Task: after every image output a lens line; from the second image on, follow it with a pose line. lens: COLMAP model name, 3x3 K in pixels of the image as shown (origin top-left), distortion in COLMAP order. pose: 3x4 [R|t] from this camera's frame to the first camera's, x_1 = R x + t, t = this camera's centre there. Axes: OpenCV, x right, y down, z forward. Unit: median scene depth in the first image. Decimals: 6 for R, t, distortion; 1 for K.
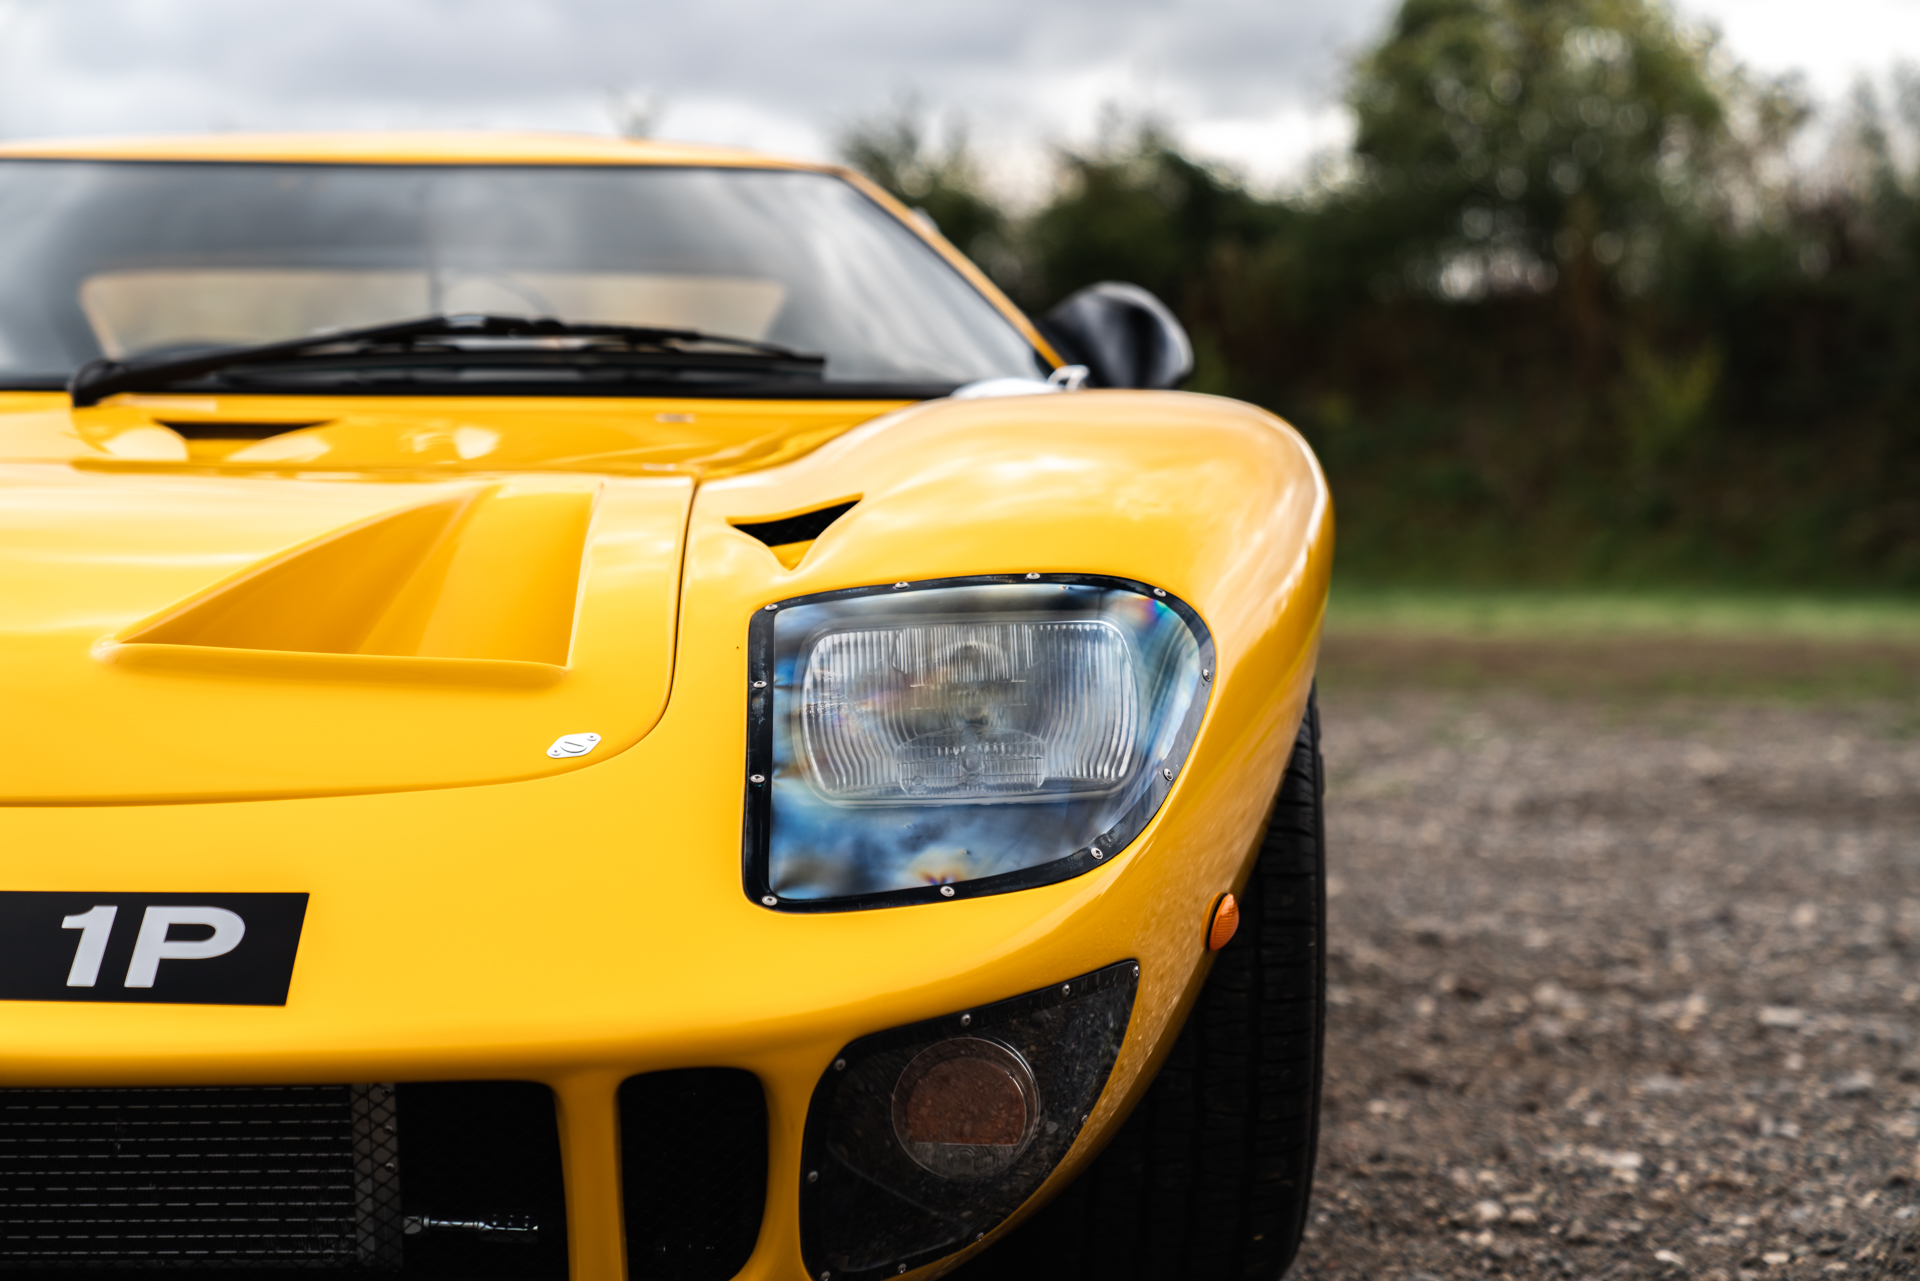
lens RADIAL K [[3910.1, 0, 1042.1], [0, 3910.1, 588.2], [0, 0, 1]] dist [-0.007474, 0.128494]
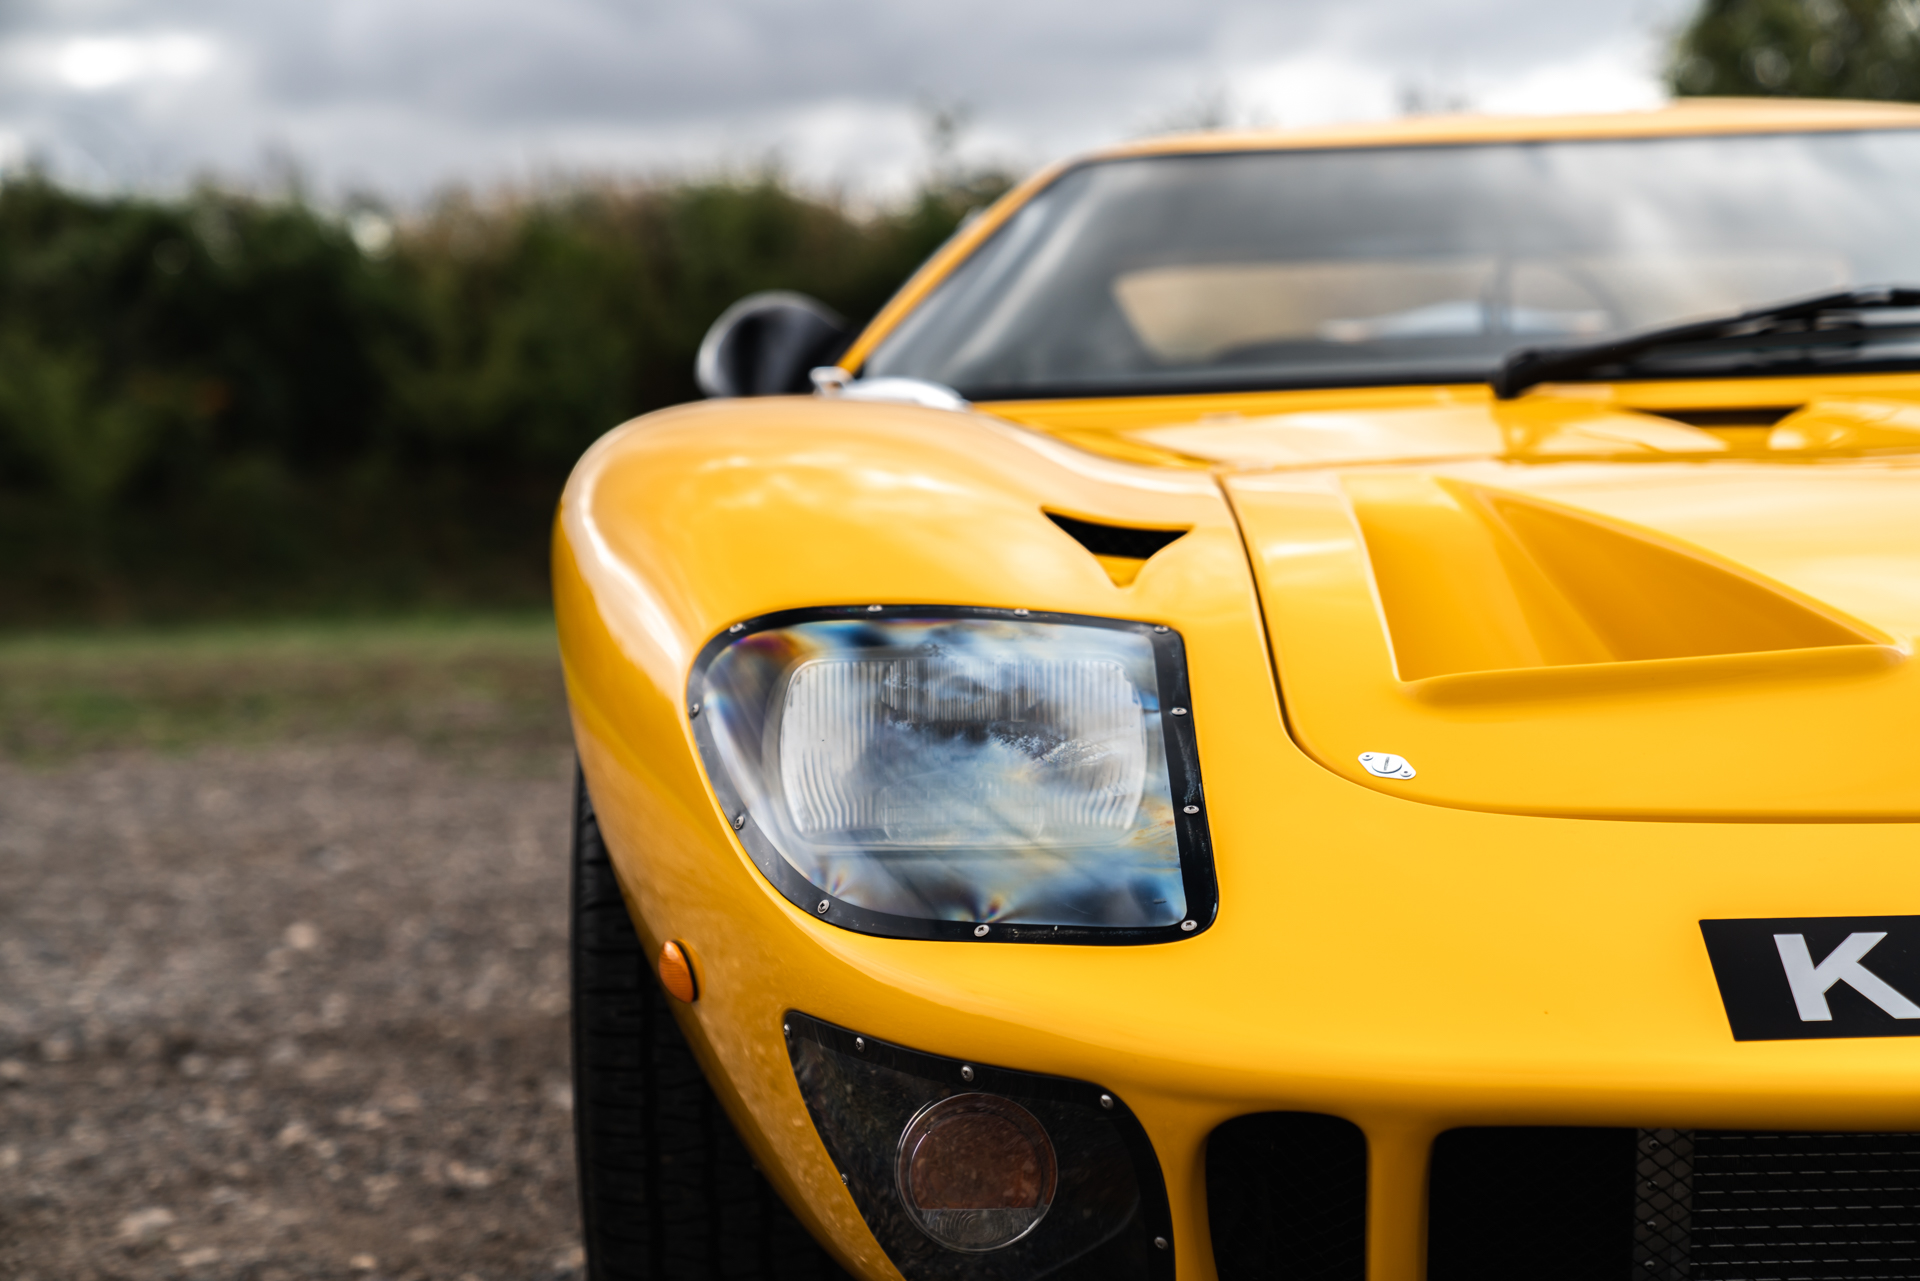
lens RADIAL K [[3910.1, 0, 1042.1], [0, 3910.1, 588.2], [0, 0, 1]] dist [-0.007474, 0.128494]
pose [[0.997801, -0.031849, -0.058121, -0.308127], [0.031810, 0.999493, -0.001604, -0.003168], [0.058142, -0.000249, 0.998308, 0.059716]]
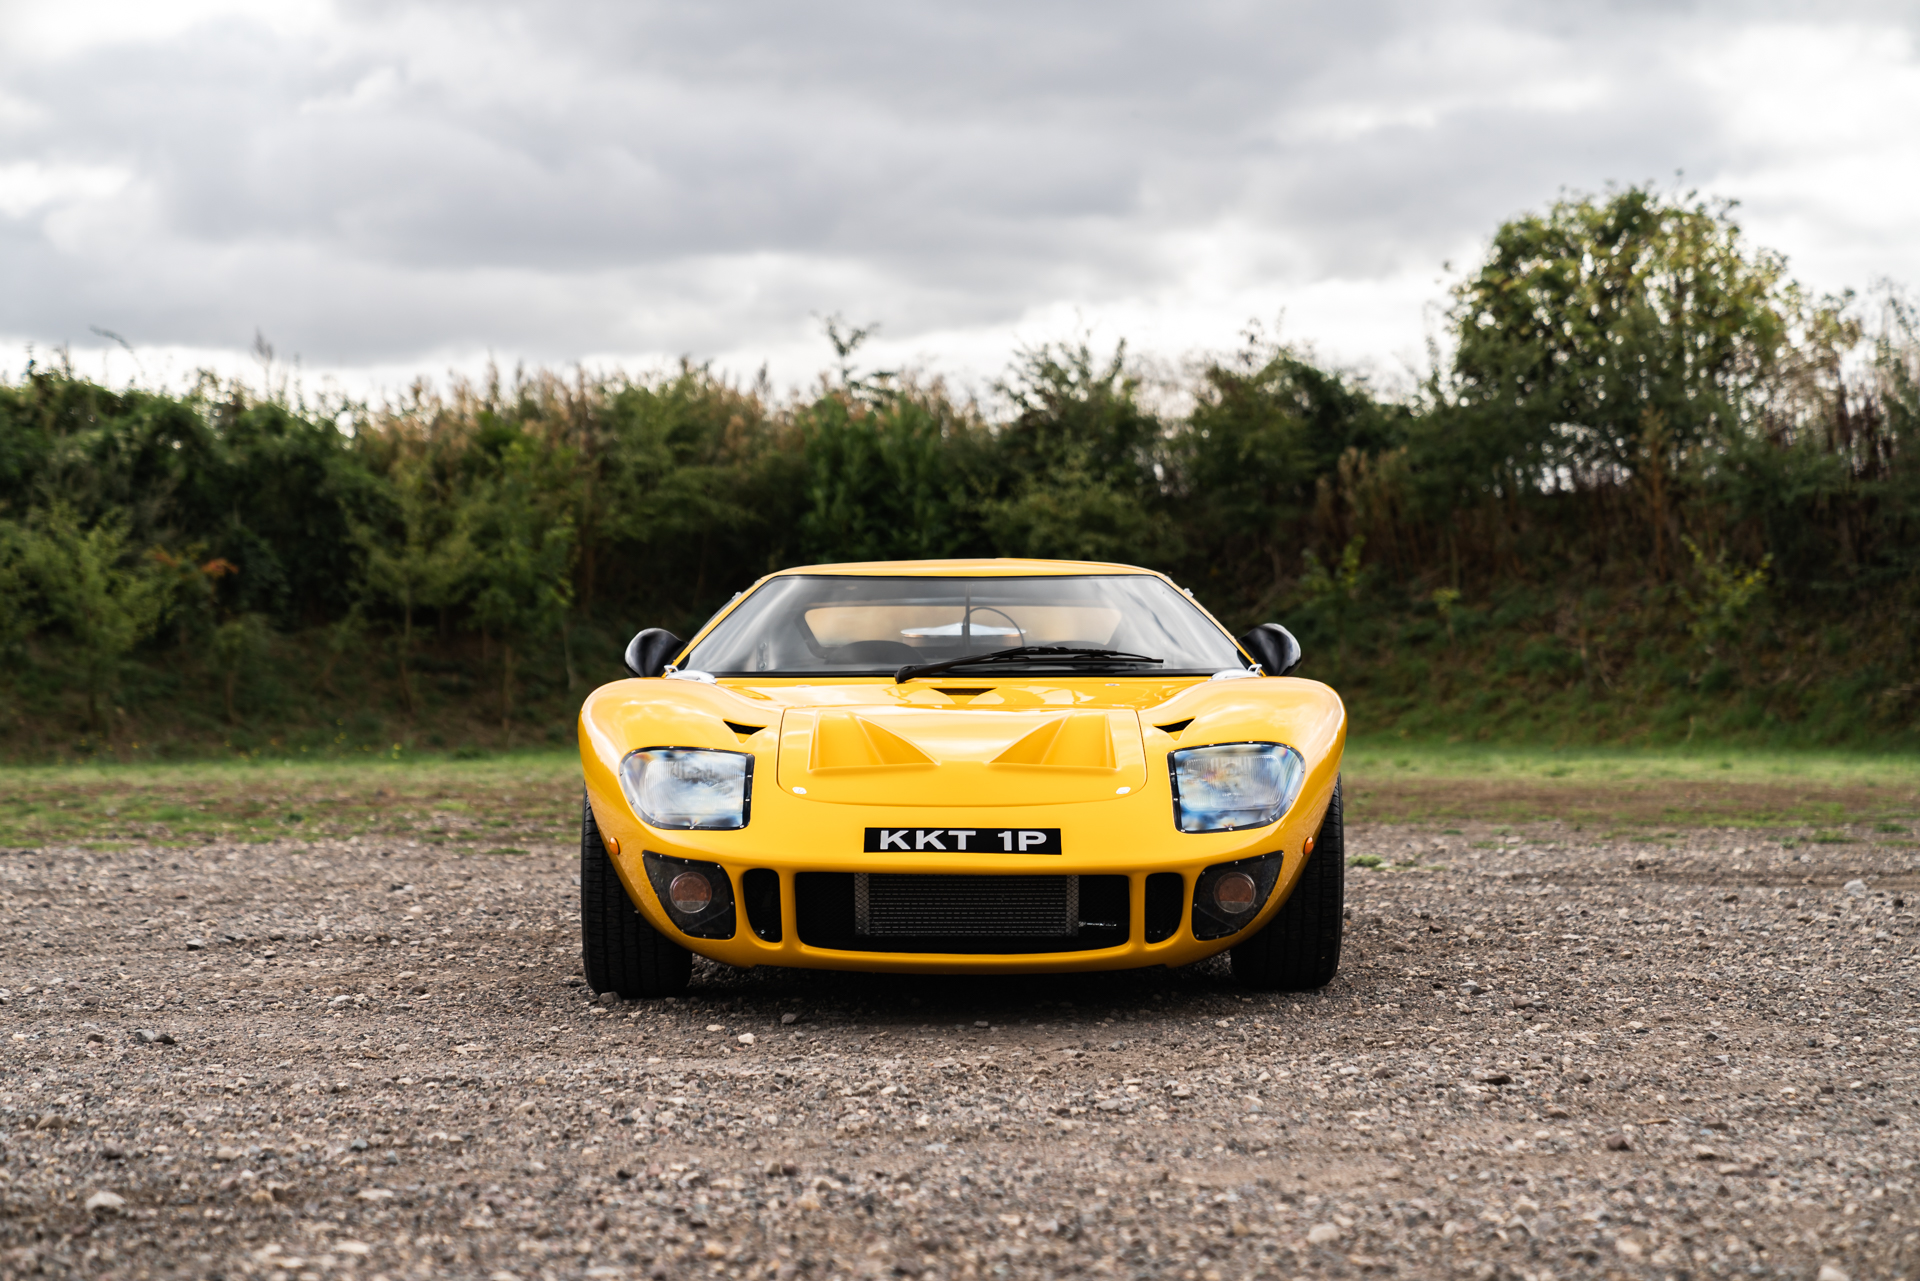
lens RADIAL K [[3842.8, 0, 960.0], [0, 3842.8, 640.5], [0, 0, 1]] dist [0.001751, 0.053325]
pose [[0.998339, -0.007713, -0.057094, -0.047121], [0.006080, 0.999569, -0.028717, 0.002357], [0.057291, 0.028323, 0.997956, -1.735442]]
